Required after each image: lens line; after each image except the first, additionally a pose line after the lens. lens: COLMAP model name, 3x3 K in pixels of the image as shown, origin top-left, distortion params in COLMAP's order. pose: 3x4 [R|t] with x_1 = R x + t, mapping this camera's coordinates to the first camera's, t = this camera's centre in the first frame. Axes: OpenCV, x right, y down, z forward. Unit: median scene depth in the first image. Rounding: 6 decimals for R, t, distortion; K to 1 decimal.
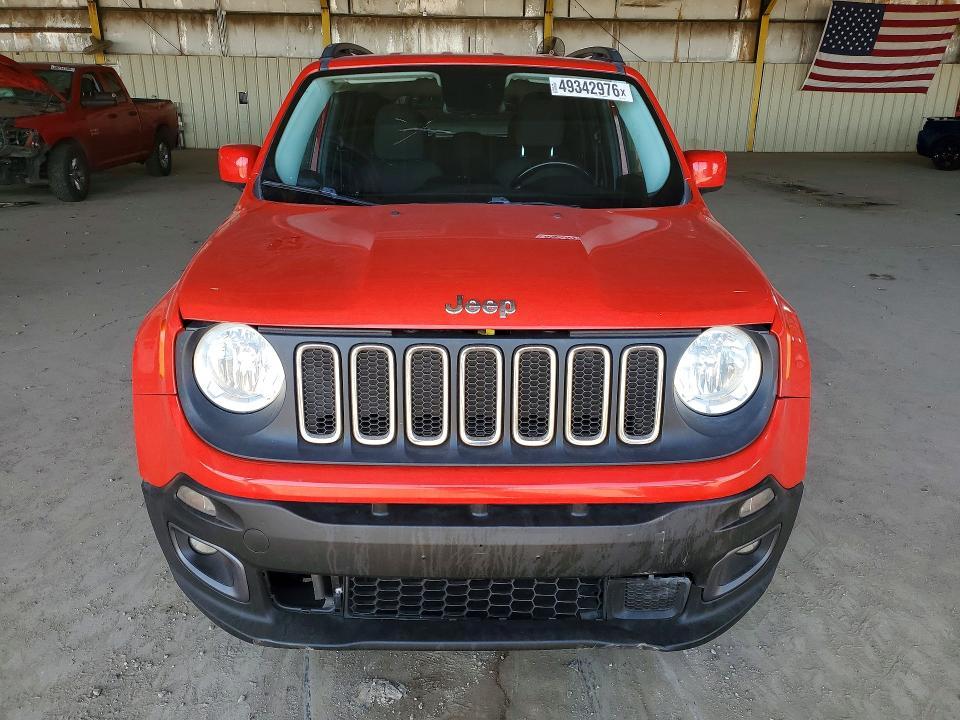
lens RADIAL K [[759.1, 0, 480.9], [0, 759.1, 360.5], [0, 0, 1]] dist [0.020387, -0.024840]
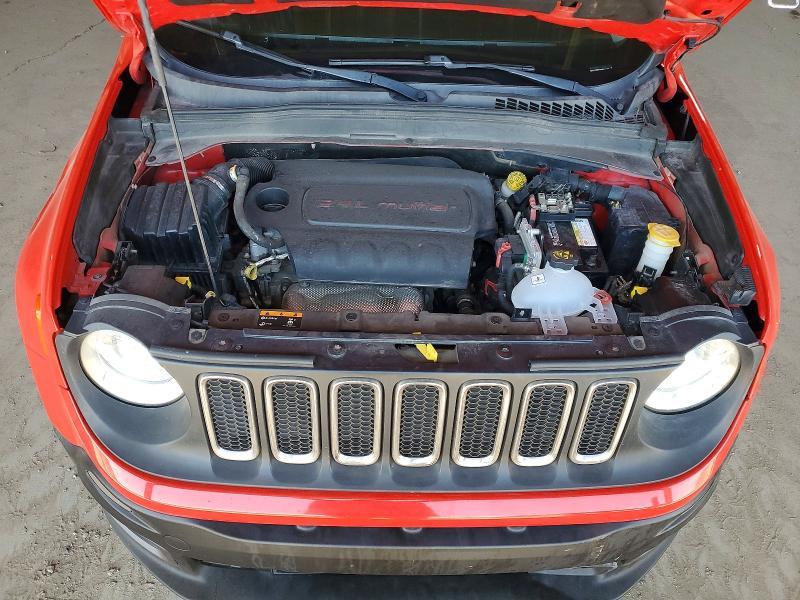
lens RADIAL K [[632.6, 0, 399.5], [0, 632.6, 299.1], [0, 0, 1]] dist [0.020387, -0.024840]
pose [[0.999449, 0.025666, 0.021047, -0.033148], [-0.031973, 0.914743, 0.402768, -0.307224], [-0.008915, -0.403219, 0.915060, 0.323718]]
